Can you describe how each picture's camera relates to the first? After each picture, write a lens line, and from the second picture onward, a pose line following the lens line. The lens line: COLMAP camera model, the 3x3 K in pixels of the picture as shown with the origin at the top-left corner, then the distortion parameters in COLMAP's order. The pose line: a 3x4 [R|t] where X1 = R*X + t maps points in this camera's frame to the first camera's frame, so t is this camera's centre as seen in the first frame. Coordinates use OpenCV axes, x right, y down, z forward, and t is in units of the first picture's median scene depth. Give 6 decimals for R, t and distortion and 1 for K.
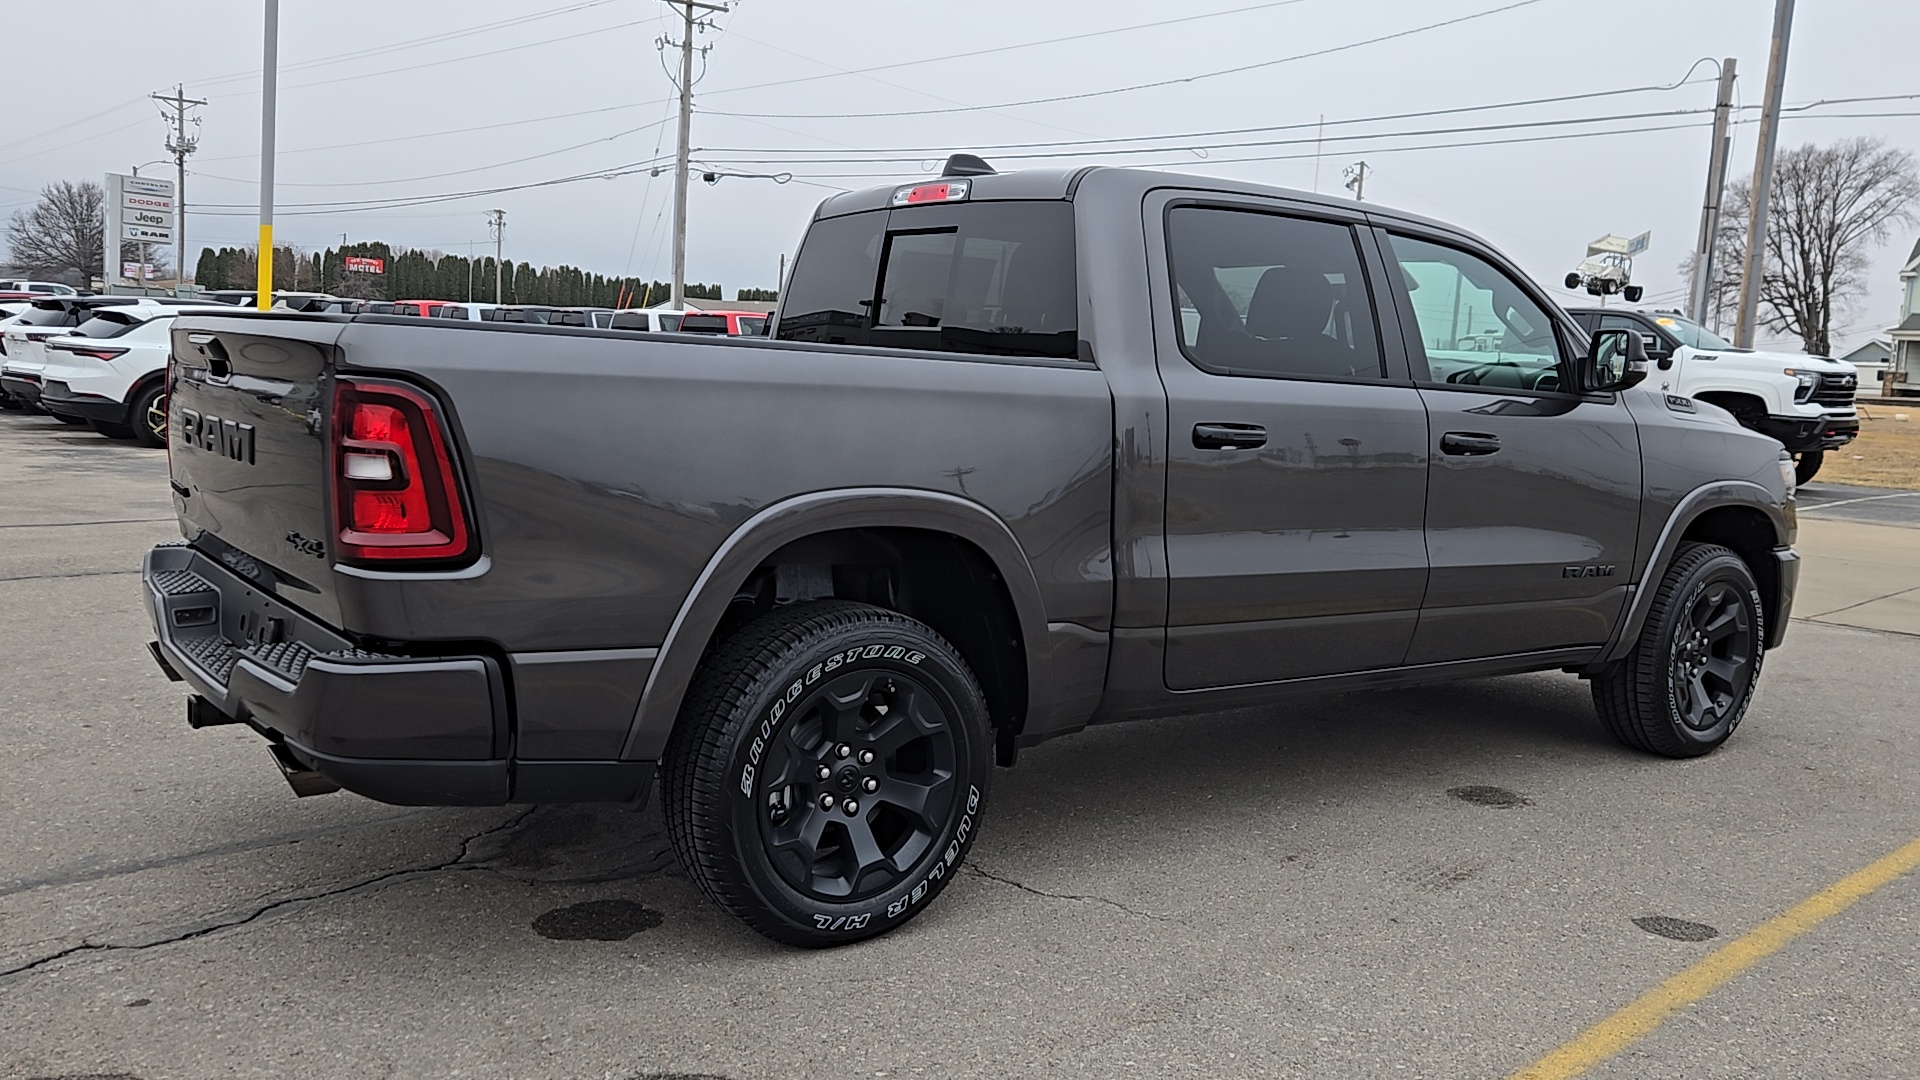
lens RADIAL K [[1584.9, 0, 952.9], [0, 1584.9, 527.7], [0, 0, 1]] dist [0.027398, -0.028278]
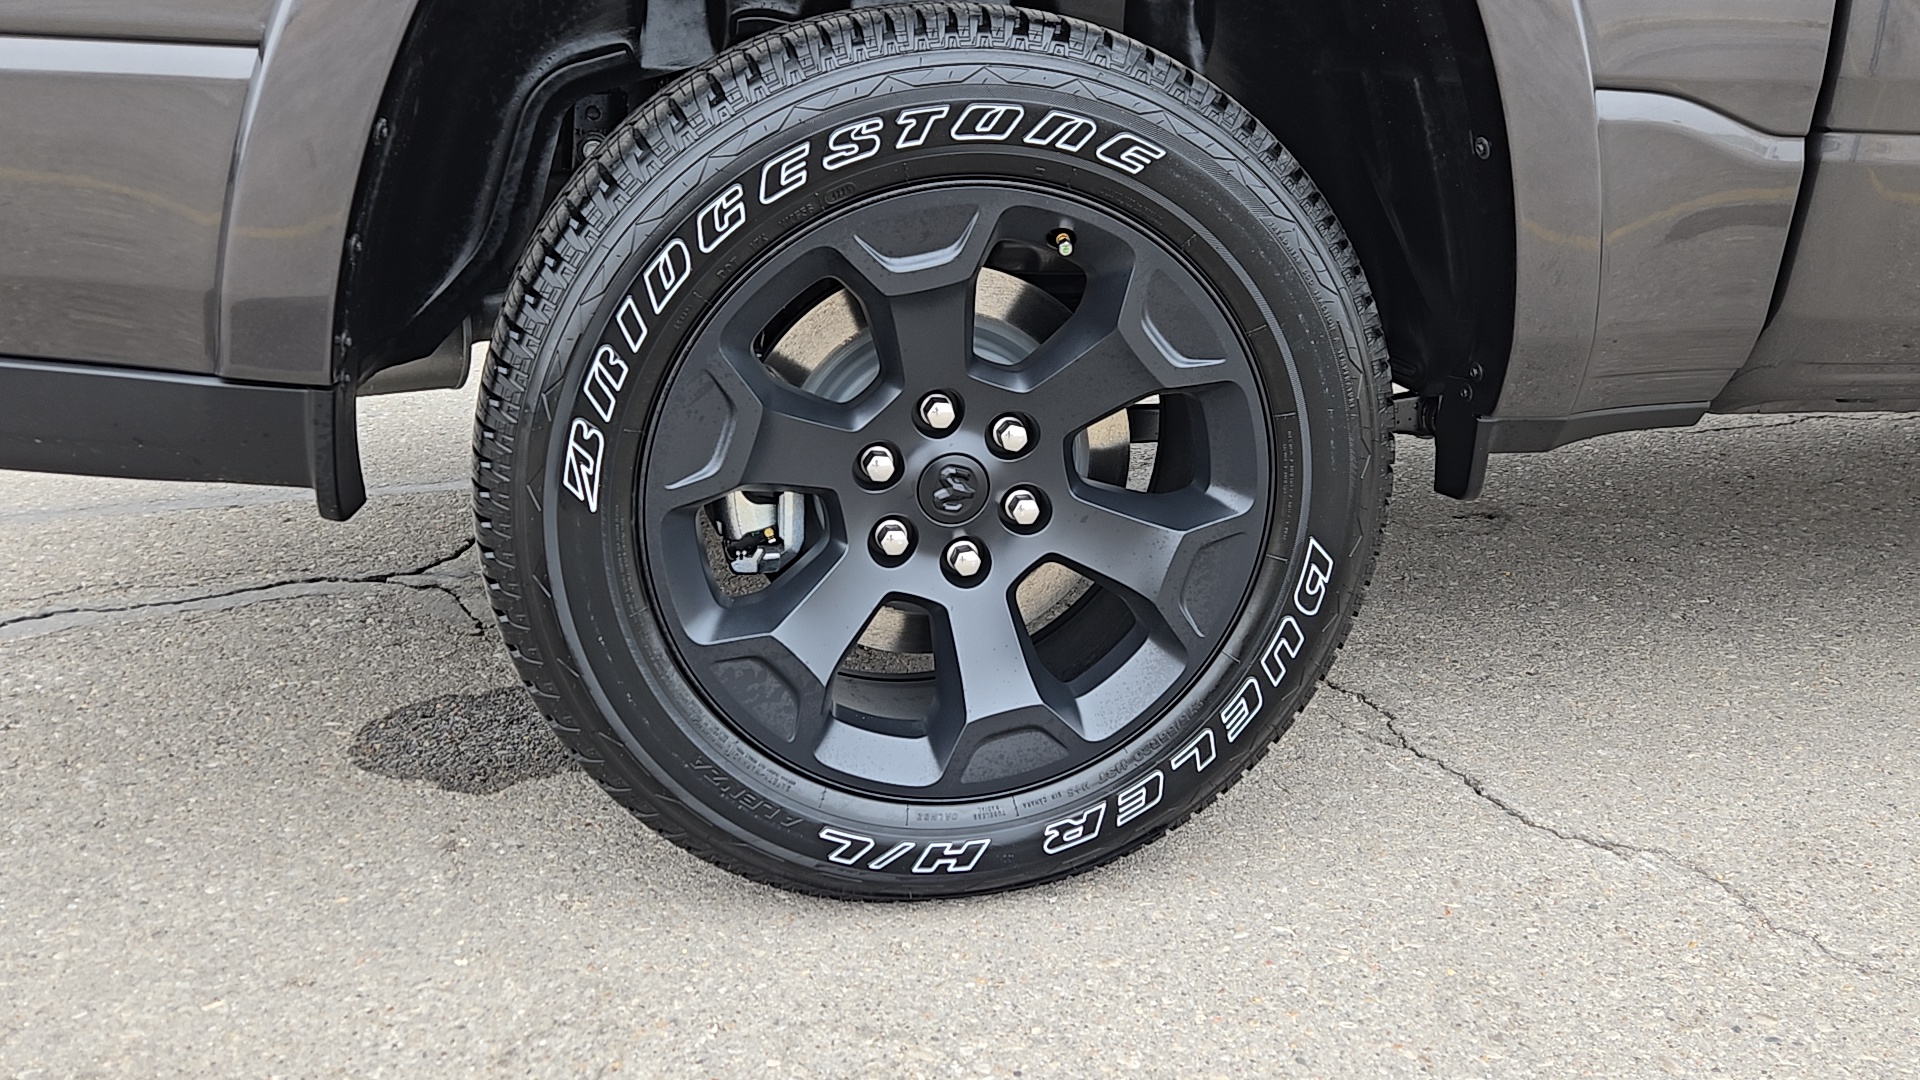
lens RADIAL K [[1584.9, 0, 946.3], [0, 1584.9, 538.0], [0, 0, 1]] dist [0.027398, -0.028278]
pose [[0.910431, 0.104696, -0.400192, 0.081196], [-0.024863, 0.979542, 0.199699, 0.091777], [0.412912, -0.171862, 0.894409, 0.639551]]
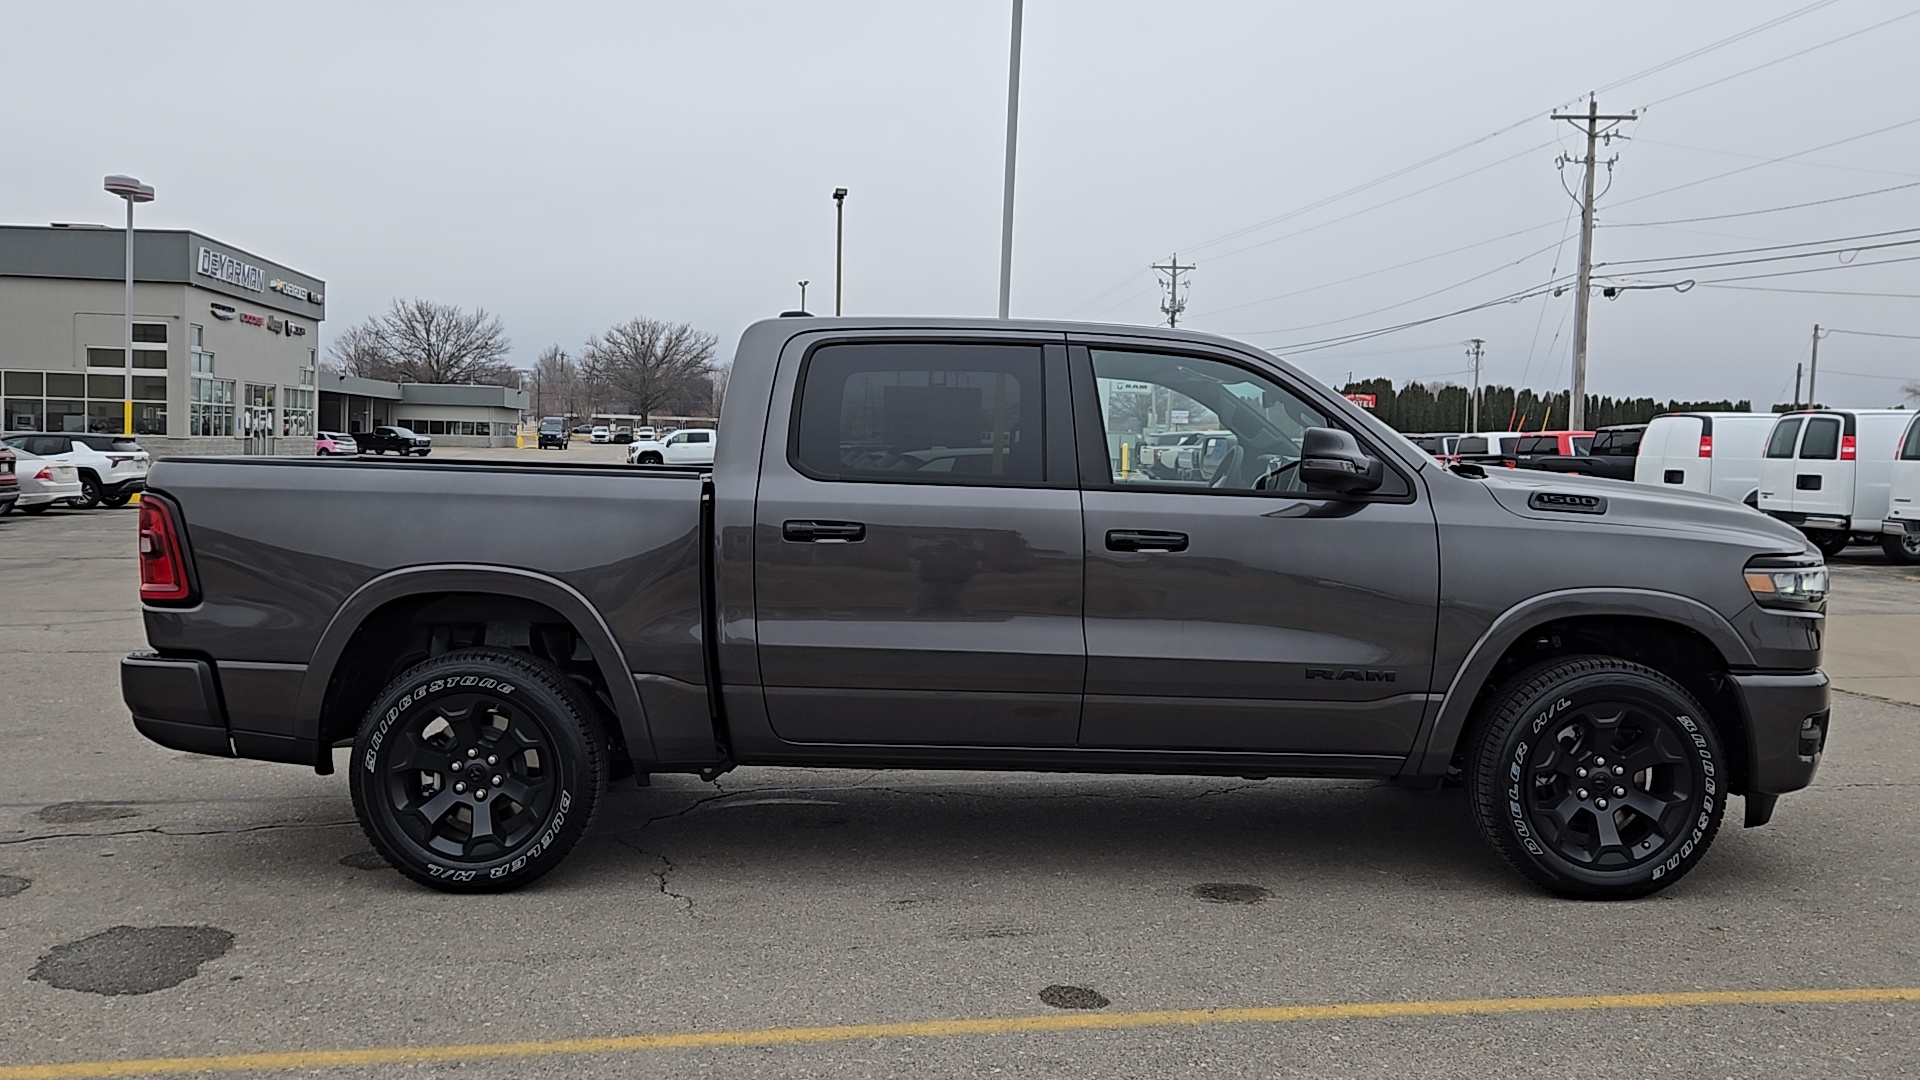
lens RADIAL K [[1584.9, 0, 953.0], [0, 1584.9, 528.6], [0, 0, 1]] dist [0.027398, -0.028278]
pose [[0.809539, -0.005681, -0.587039, 1.064549], [-0.041569, 0.996889, -0.066971, 0.018382], [0.585593, 0.078618, 0.806784, 0.093454]]
